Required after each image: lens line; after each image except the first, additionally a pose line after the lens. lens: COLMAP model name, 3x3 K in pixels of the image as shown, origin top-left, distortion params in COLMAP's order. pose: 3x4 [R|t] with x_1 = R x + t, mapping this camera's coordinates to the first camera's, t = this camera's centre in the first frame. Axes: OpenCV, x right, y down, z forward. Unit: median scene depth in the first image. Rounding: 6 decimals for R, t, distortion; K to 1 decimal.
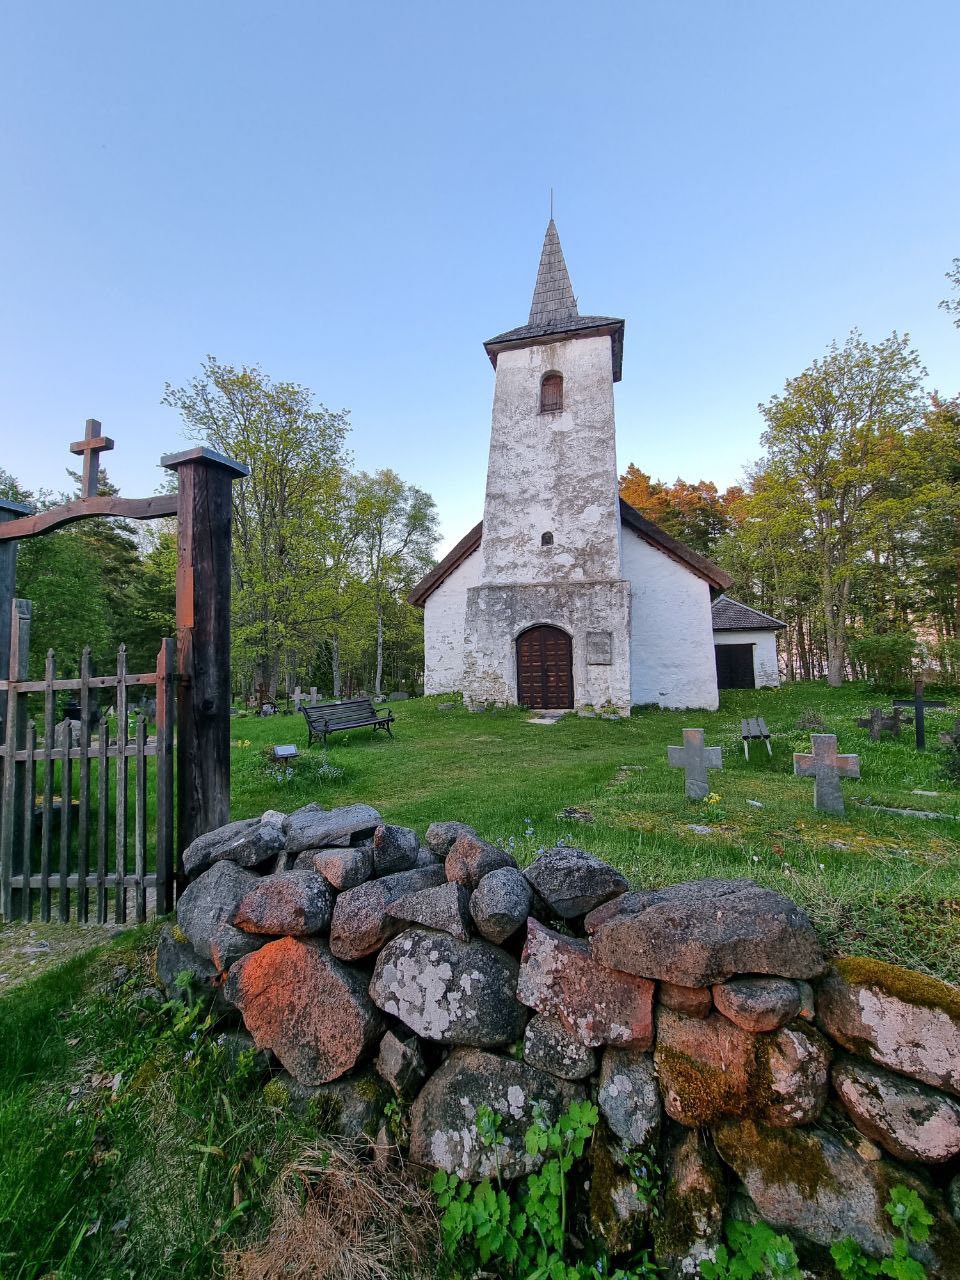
lens RADIAL K [[525.7, 0, 480.0], [0, 525.7, 640.0], [0, 0, 1]] dist [-0.003012, -0.000241]
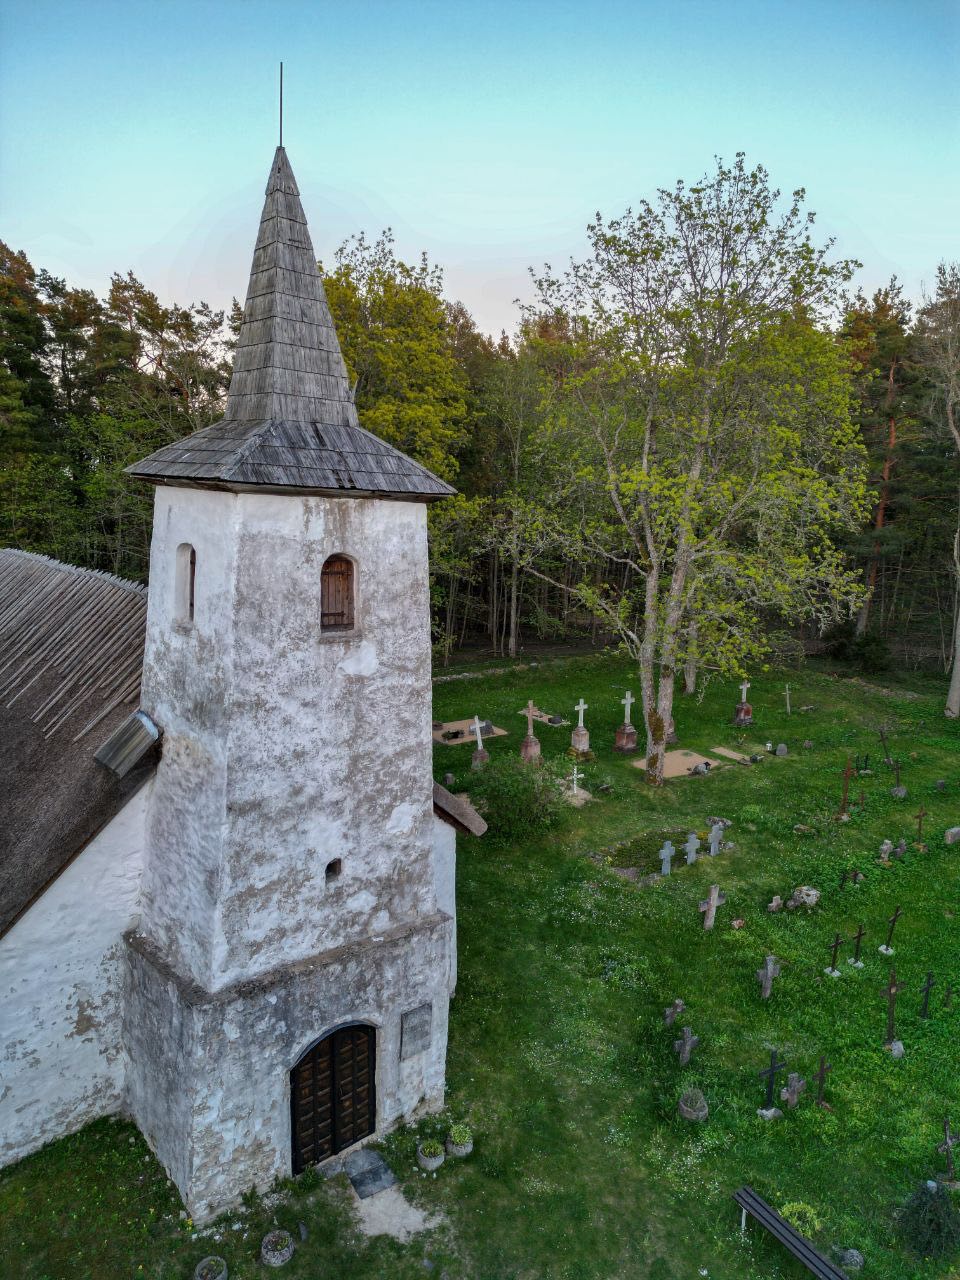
lens RADIAL K [[890.8, 0, 478.4], [0, 890.8, 635.5], [0, 0, 1]] dist [0.087374, -0.090751]
pose [[0.522036, -0.129543, 0.843029, -0.566150], [-0.087983, 0.974947, 0.204296, -0.648695], [-0.848373, -0.180822, 0.497560, 0.447890]]
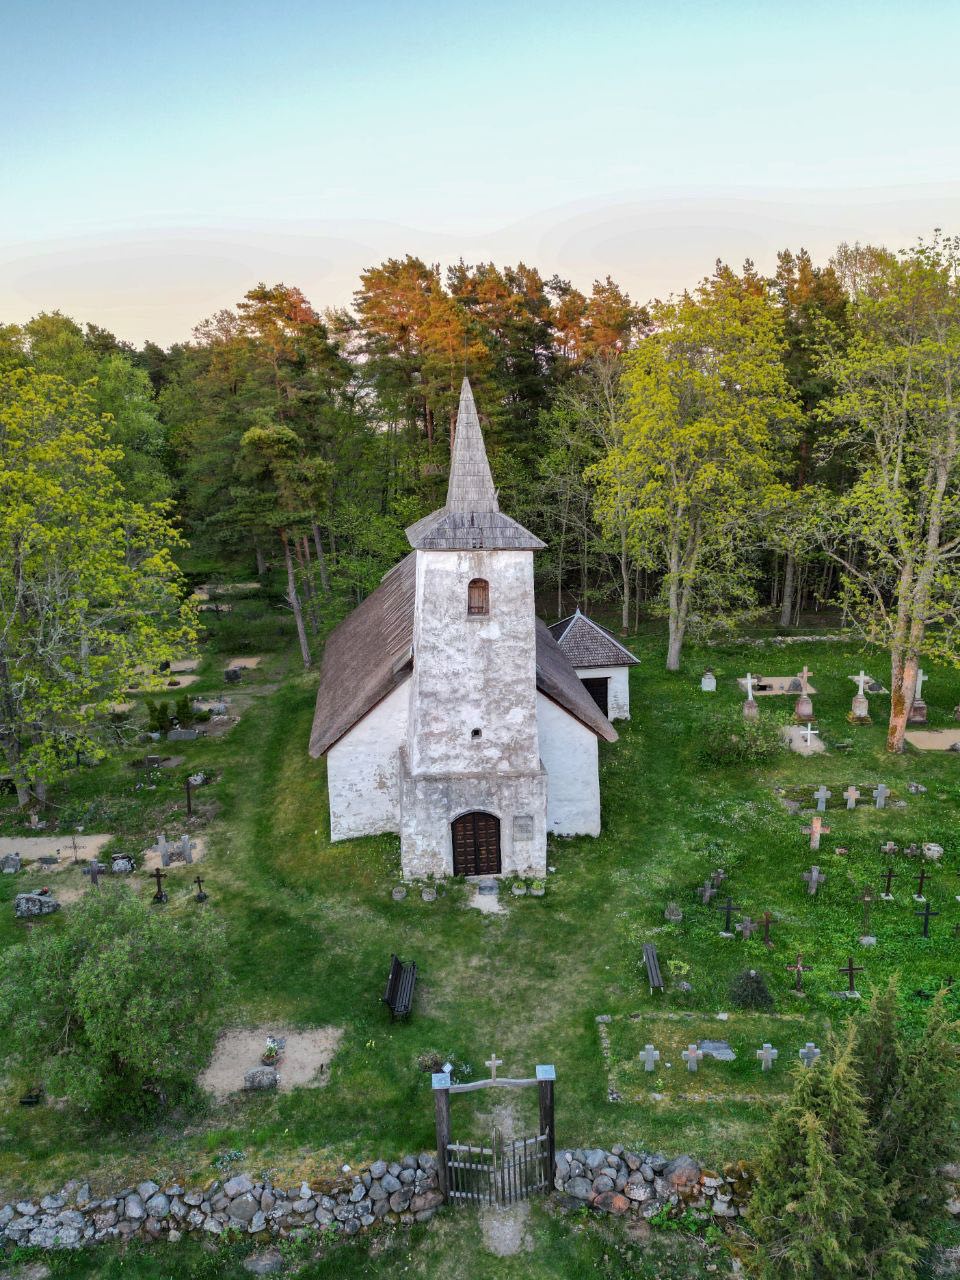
lens RADIAL K [[963.9, 0, 478.0], [0, 963.9, 626.4], [0, 0, 1]] dist [0.101967, -0.105242]
pose [[0.916336, -0.109891, 0.385035, -0.638396], [-0.013508, 0.952571, 0.304018, -1.041865], [-0.400182, -0.283784, 0.871391, -0.726361]]
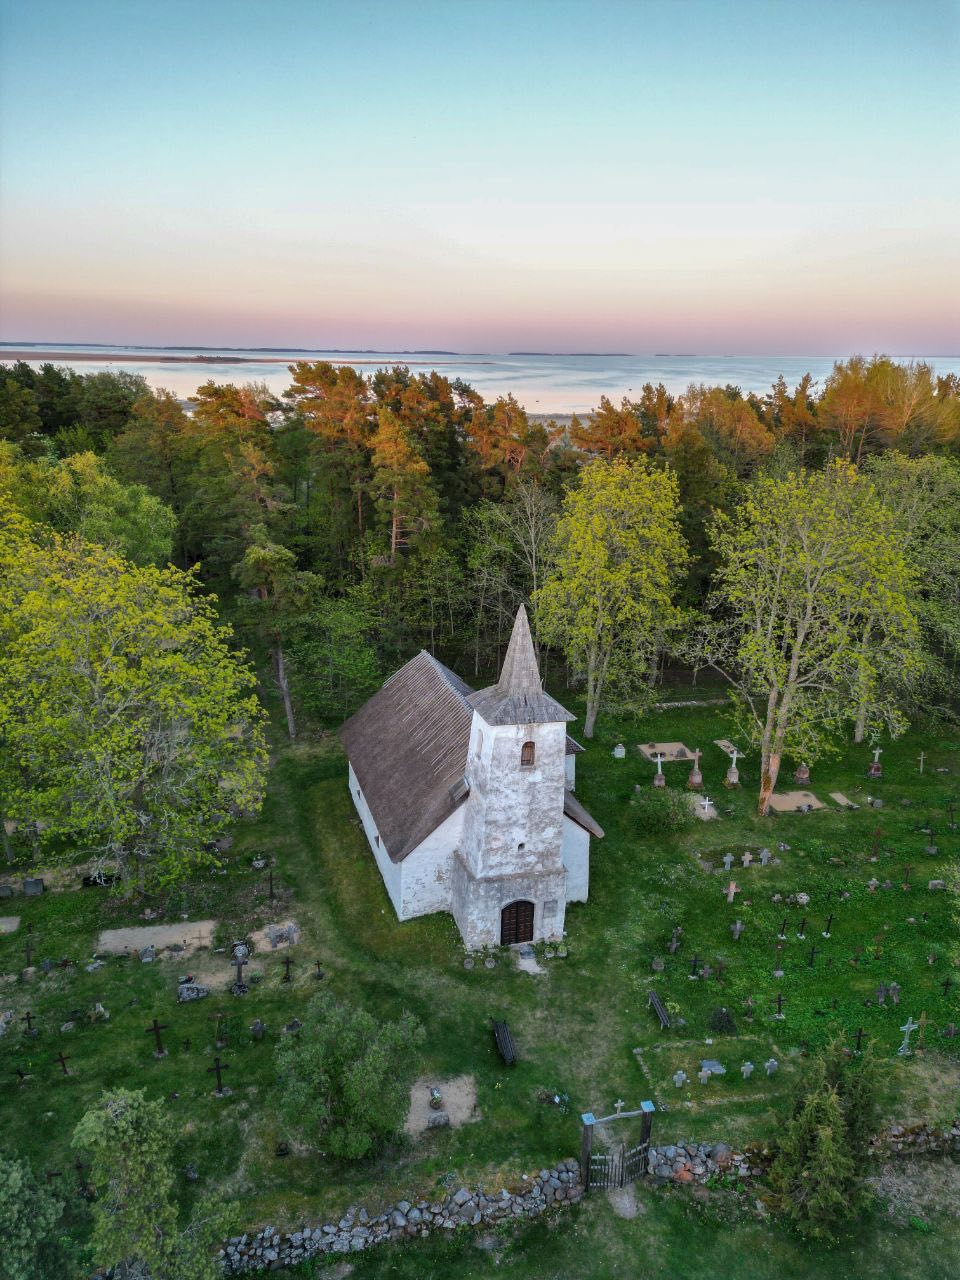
lens RADIAL K [[890.8, 0, 478.4], [0, 890.8, 635.5], [0, 0, 1]] dist [0.087374, -0.090751]
pose [[0.819457, -0.134065, 0.557240, -1.394483], [-0.076153, 0.938168, 0.337700, -1.692021], [-0.568058, -0.319166, 0.758579, -0.758359]]
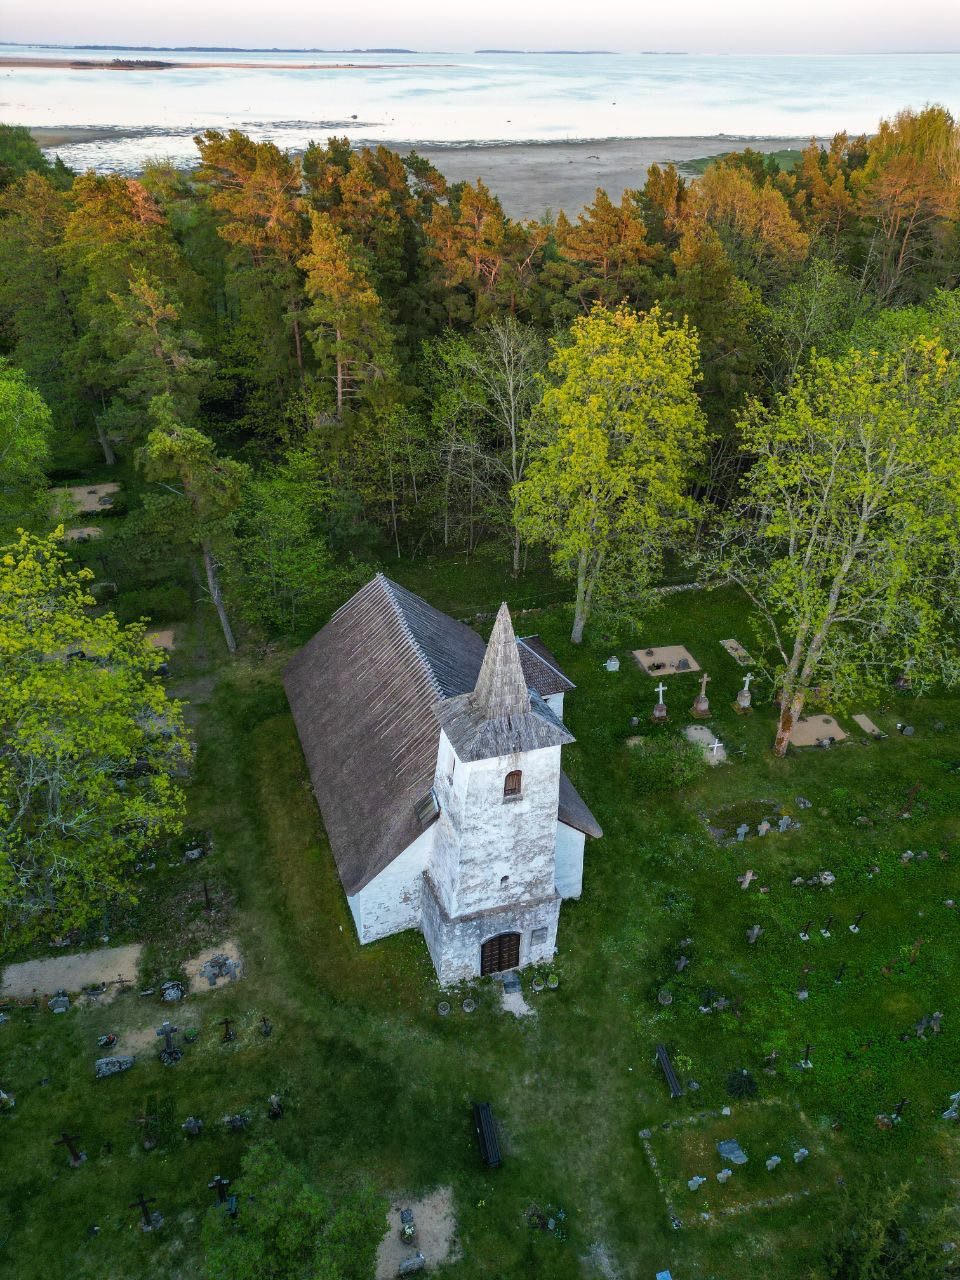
lens RADIAL K [[890.8, 0, 478.4], [0, 890.8, 635.5], [0, 0, 1]] dist [0.087374, -0.090751]
pose [[0.798760, -0.295390, 0.524144, -0.901497], [-0.072586, 0.817502, 0.571333, -1.940086], [-0.597255, -0.494403, 0.631547, -0.046820]]
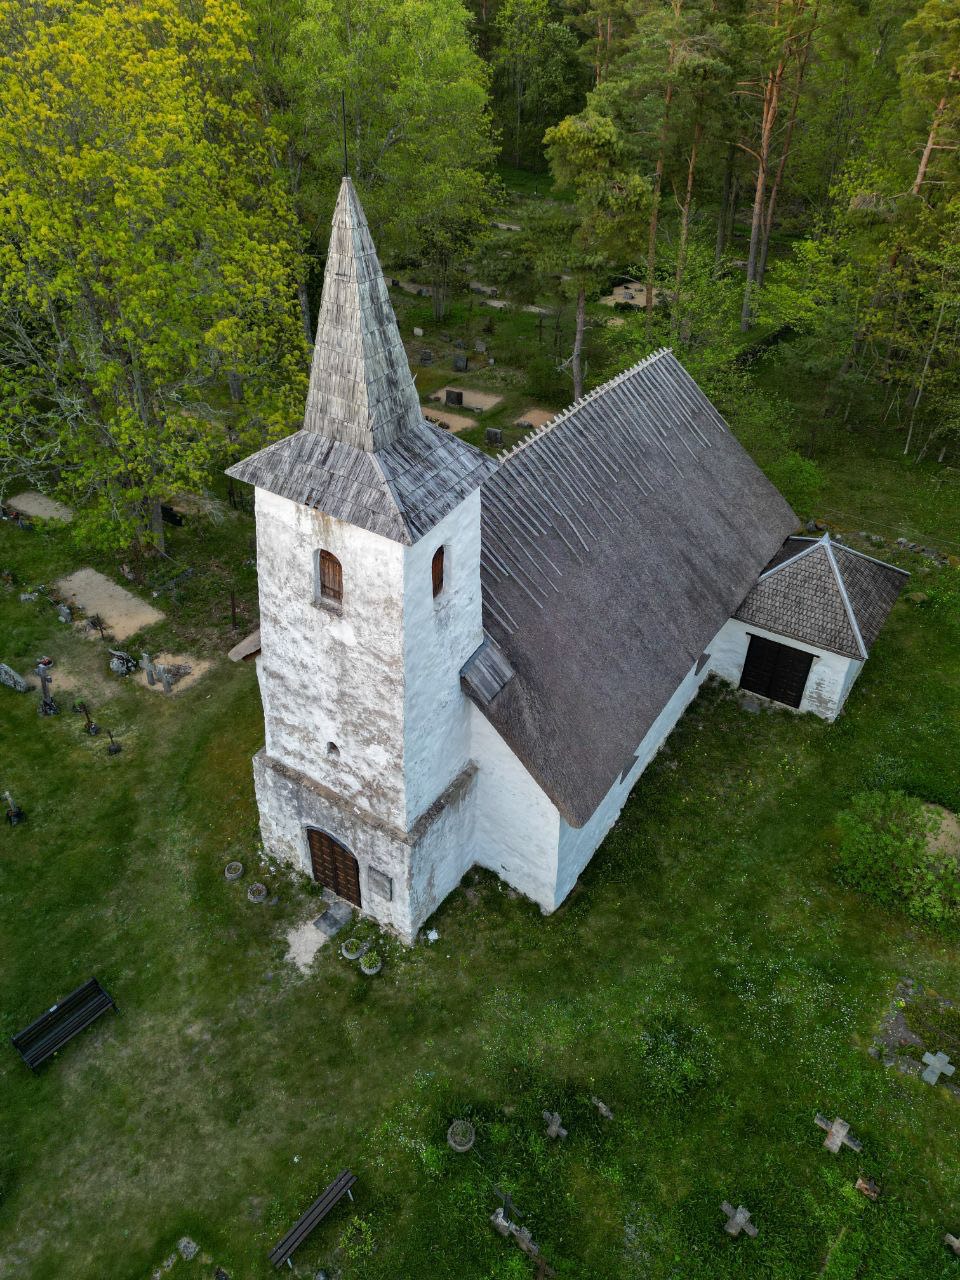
lens RADIAL K [[890.8, 0, 478.4], [0, 890.8, 635.5], [0, 0, 1]] dist [0.087374, -0.090751]
pose [[0.966359, 0.181130, -0.182601, 0.541478], [-0.019021, 0.758347, 0.651574, -1.173522], [0.256494, -0.626181, 0.736280, 0.207945]]
